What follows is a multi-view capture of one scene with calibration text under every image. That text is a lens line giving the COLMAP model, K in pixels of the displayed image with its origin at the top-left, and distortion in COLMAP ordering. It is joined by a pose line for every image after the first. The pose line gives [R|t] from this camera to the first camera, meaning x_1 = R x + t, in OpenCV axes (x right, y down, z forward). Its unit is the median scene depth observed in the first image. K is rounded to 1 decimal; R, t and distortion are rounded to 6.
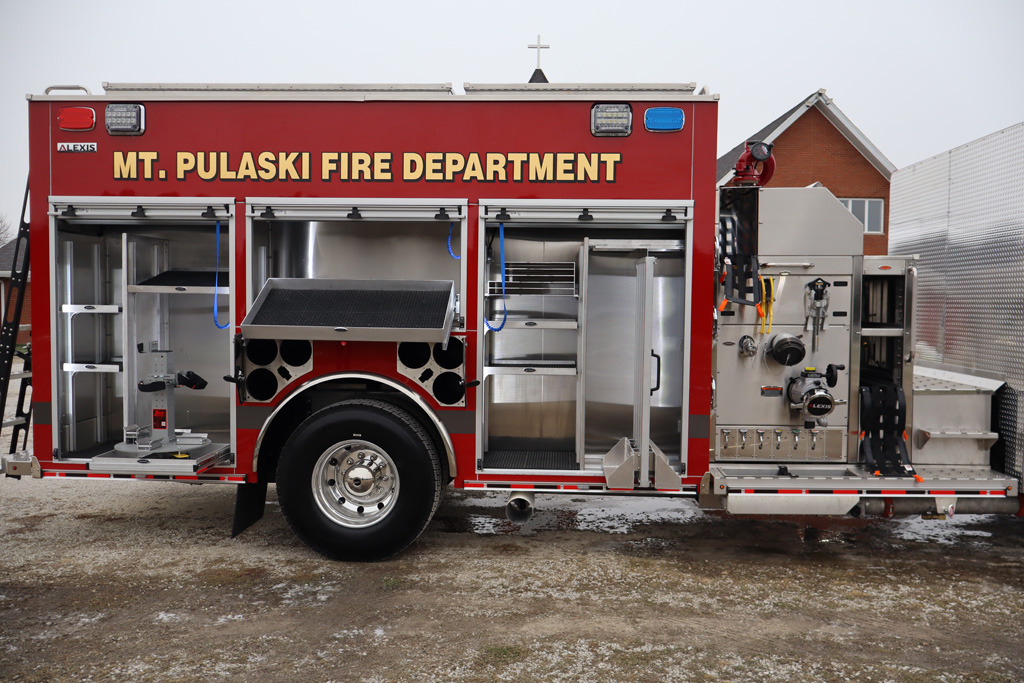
lens RADIAL K [[847.7, 0, 512.0], [0, 847.7, 341.5], [0, 0, 1]] dist [0.035713, 0.000642]
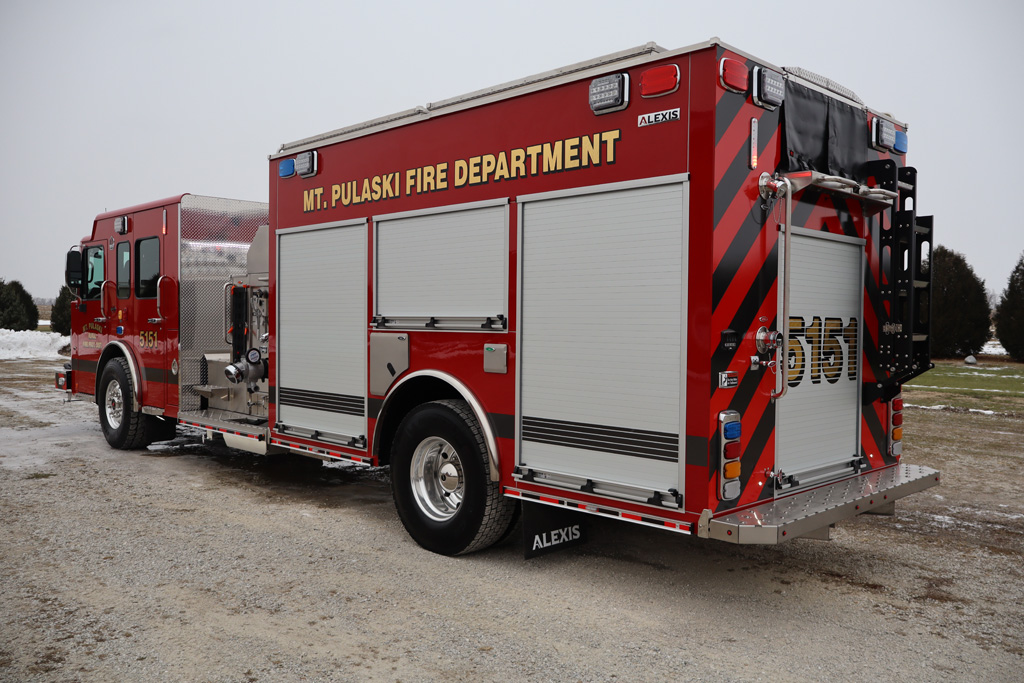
lens RADIAL K [[873.4, 0, 512.0], [0, 873.4, 341.5], [0, 0, 1]] dist [-0.007943, 0.202197]
pose [[0.742316, 0.007926, -0.670003, 0.639297], [-0.034183, 0.999076, -0.026053, 0.024152], [0.669177, 0.042242, 0.741901, 0.260735]]
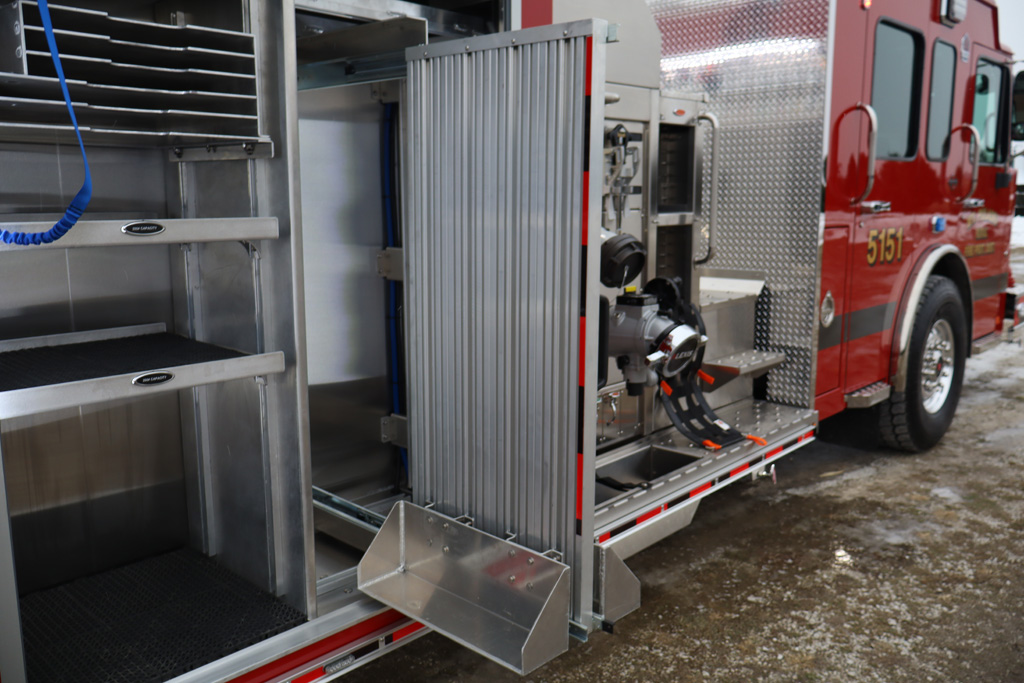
lens RADIAL K [[847.7, 0, 512.0], [0, 847.7, 341.5], [0, 0, 1]] dist [0.035713, 0.000642]
pose [[0.619794, -0.141423, 0.771917, -0.137043], [0.043920, 0.988337, 0.145809, -0.019189], [-0.783535, -0.056469, 0.618776, 0.728518]]
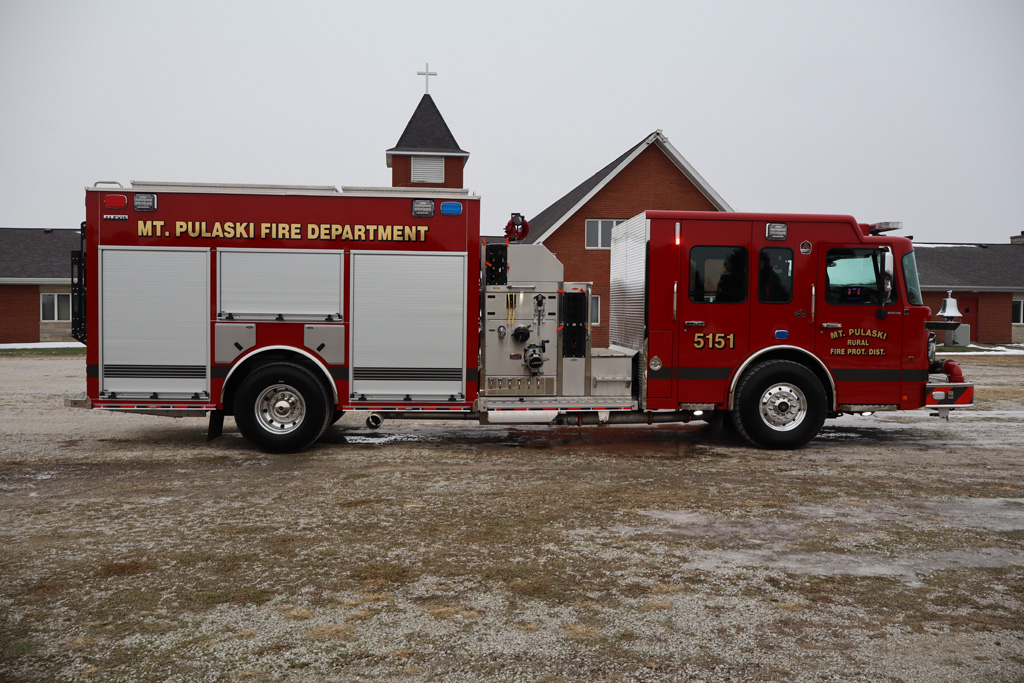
lens RADIAL K [[873.4, 0, 512.0], [0, 873.4, 341.5], [0, 0, 1]] dist [-0.007943, 0.202197]
pose [[0.993762, -0.002307, 0.111497, 0.094998], [0.003066, 0.999973, -0.006632, 0.040501], [-0.111479, 0.006933, 0.993743, -0.882541]]
